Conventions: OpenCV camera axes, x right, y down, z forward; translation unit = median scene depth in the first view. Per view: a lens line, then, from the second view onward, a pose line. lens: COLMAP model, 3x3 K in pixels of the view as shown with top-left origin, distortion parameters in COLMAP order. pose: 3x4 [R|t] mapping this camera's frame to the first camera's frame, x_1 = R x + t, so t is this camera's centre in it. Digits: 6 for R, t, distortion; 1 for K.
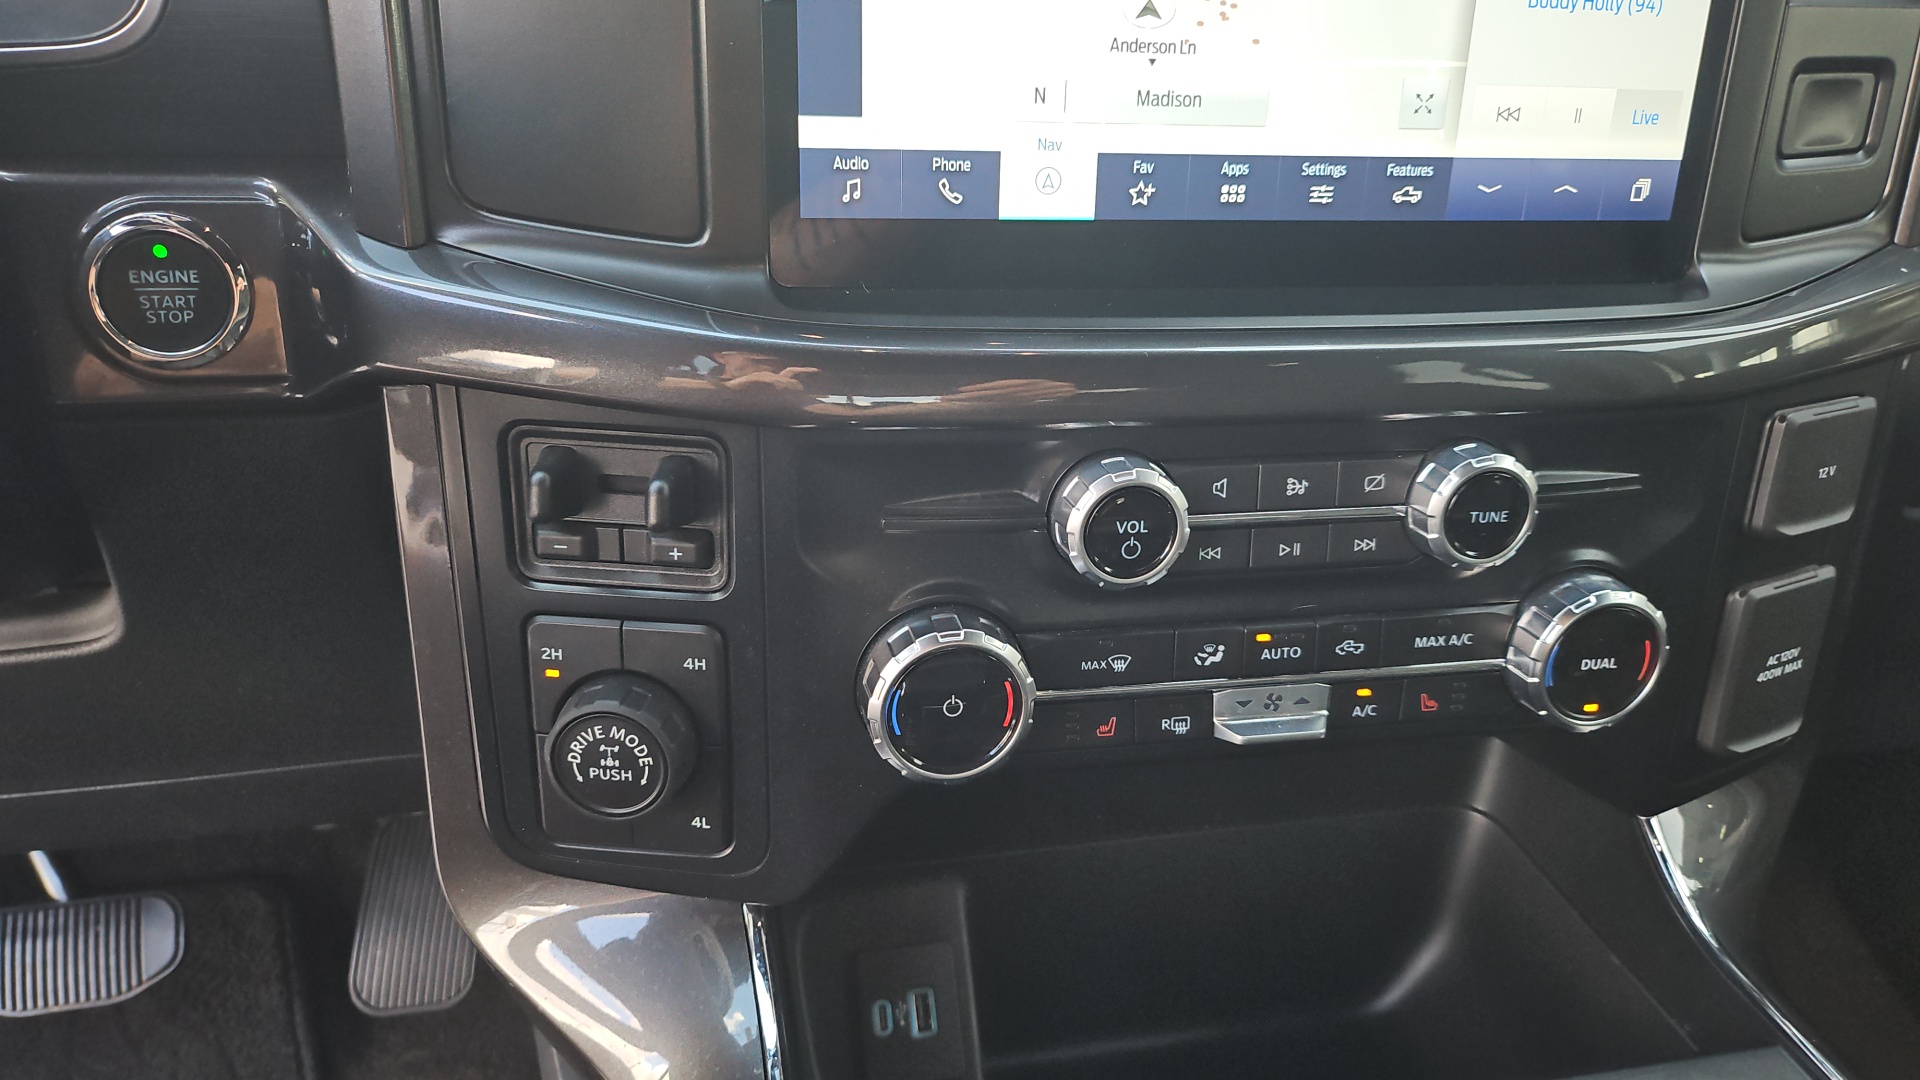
lens RADIAL K [[1378.2, 0, 1003.4], [0, 1378.2, 554.9], [0, 0, 1]] dist [0.047736, -0.036208]
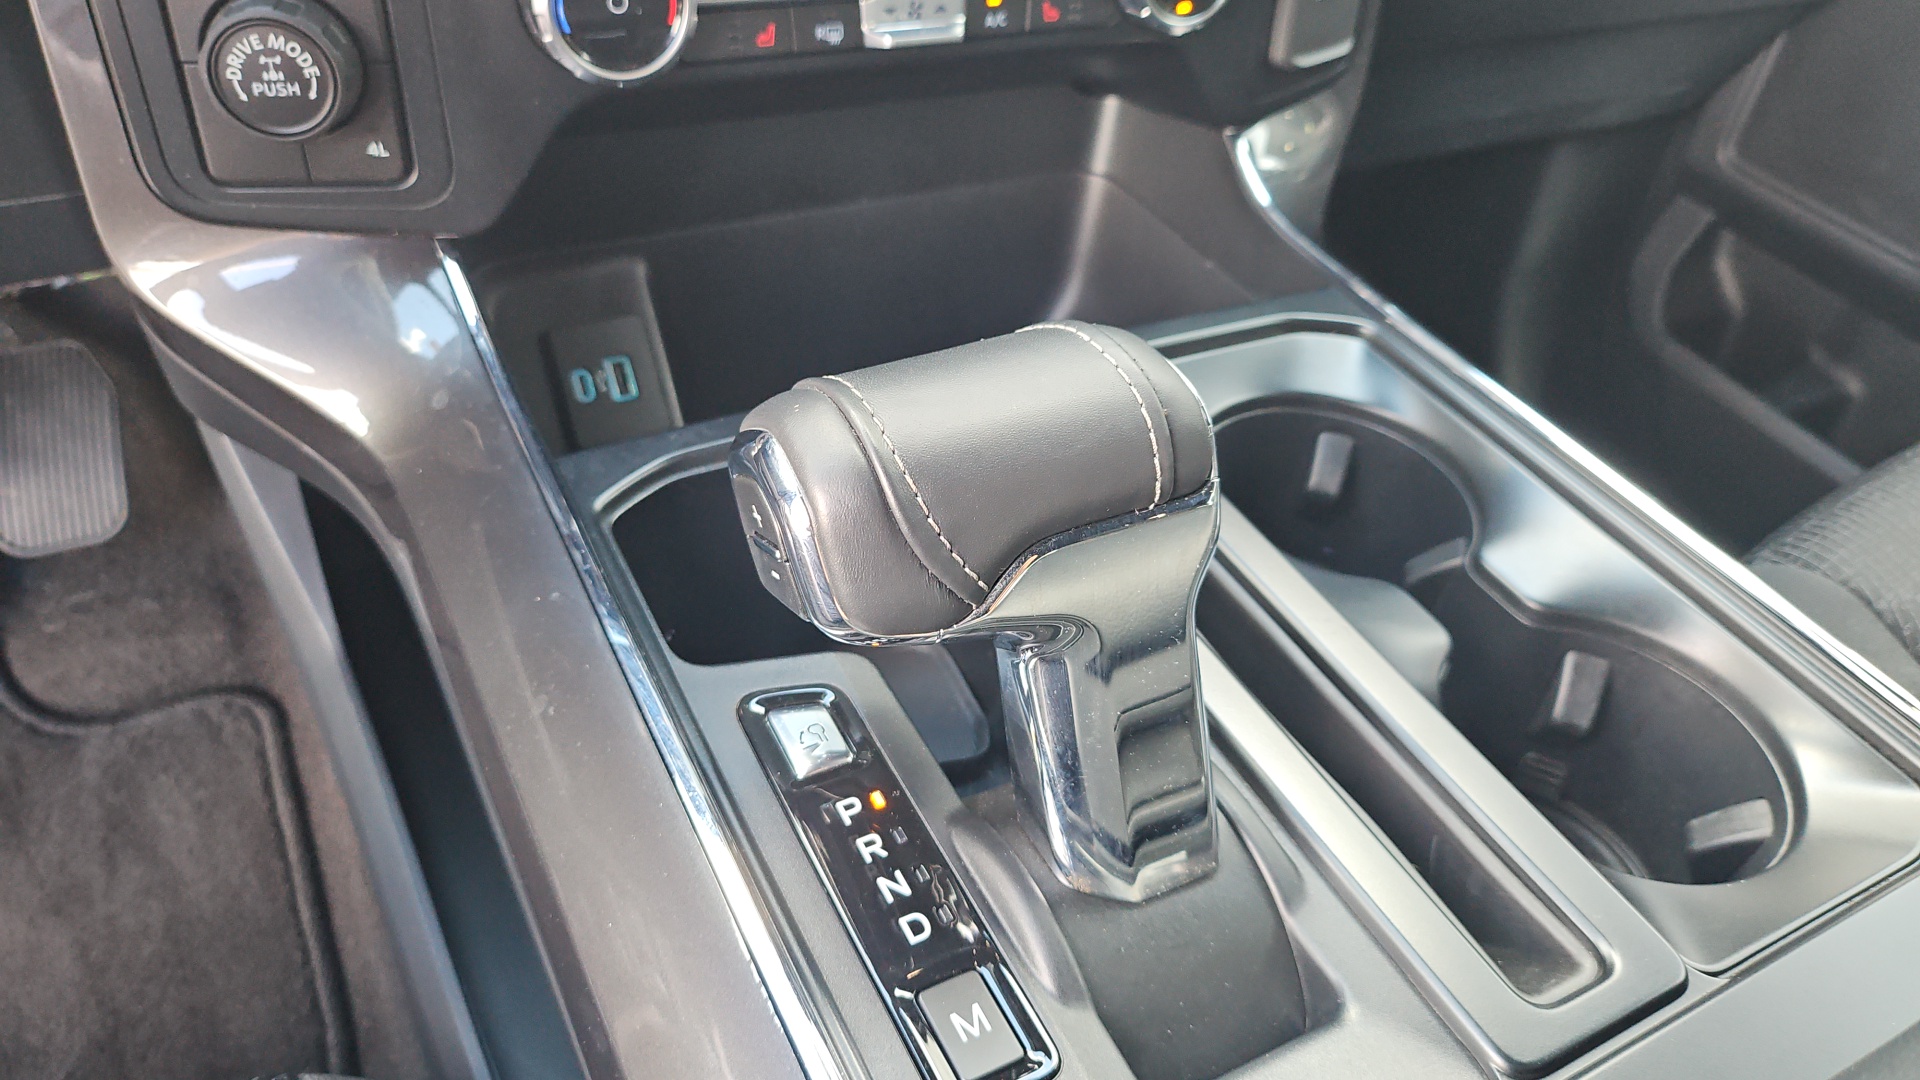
lens RADIAL K [[1378.2, 0, 963.0], [0, 1378.2, 501.1], [0, 0, 1]] dist [0.047736, -0.036208]
pose [[0.967522, -0.129891, 0.216862, -0.056565], [0.076092, 0.967748, 0.240154, 0.226268], [-0.241062, -0.215853, 0.946201, -0.128942]]
